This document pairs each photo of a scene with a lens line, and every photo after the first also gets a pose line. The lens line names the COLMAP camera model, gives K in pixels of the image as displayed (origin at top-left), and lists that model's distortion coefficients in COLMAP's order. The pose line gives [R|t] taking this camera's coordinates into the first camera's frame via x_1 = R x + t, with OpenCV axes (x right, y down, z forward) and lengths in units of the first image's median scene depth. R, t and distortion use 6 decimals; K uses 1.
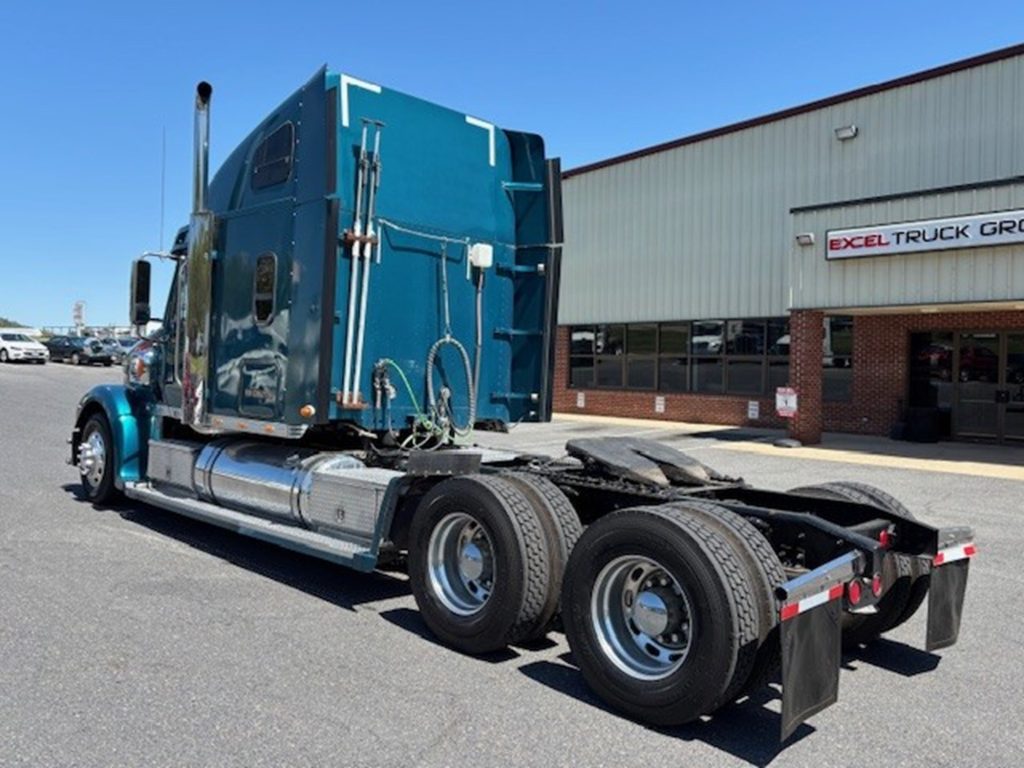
lens RADIAL K [[844.7, 0, 507.6], [0, 844.7, 389.8], [0, 0, 1]] dist [0.008745, -0.013138]
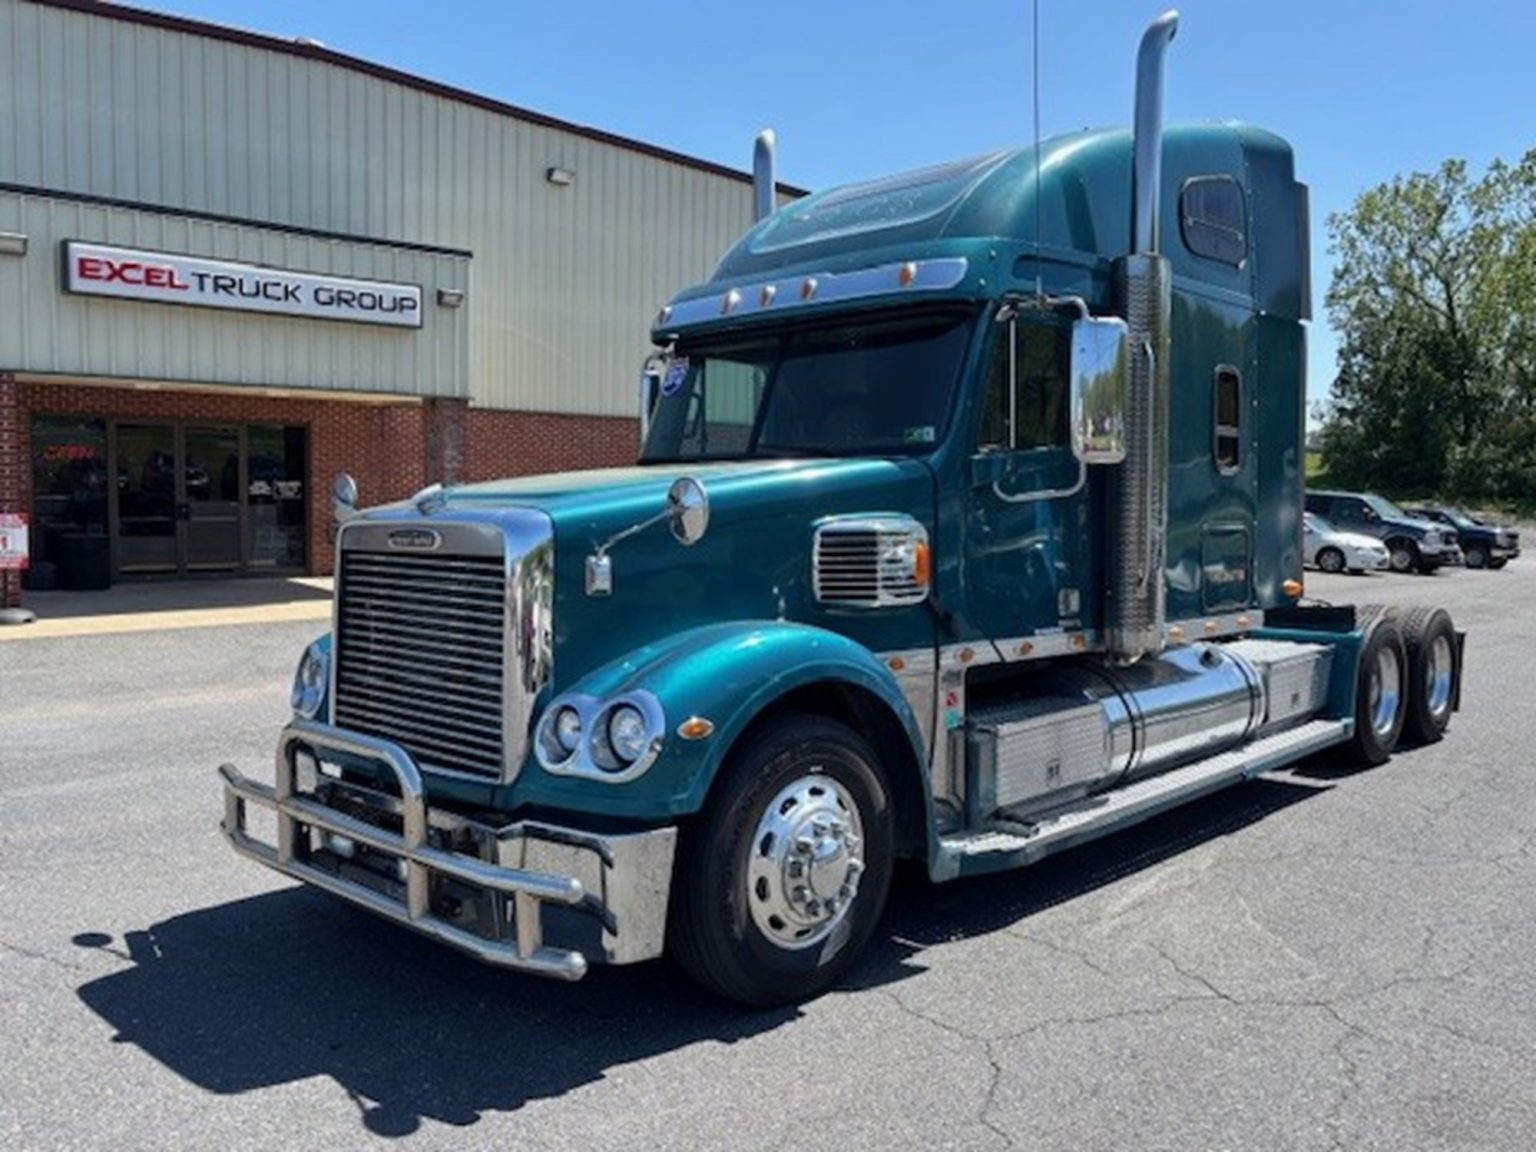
lens RADIAL K [[1267.1, 0, 760.0], [0, 1267.1, 567.2], [0, 0, 1]] dist [0.008745, -0.013138]
pose [[-0.010488, -0.087443, 0.996114, -0.555527], [0.006787, 0.996140, 0.087517, -0.040930], [-0.999922, 0.007679, -0.009854, 0.575978]]
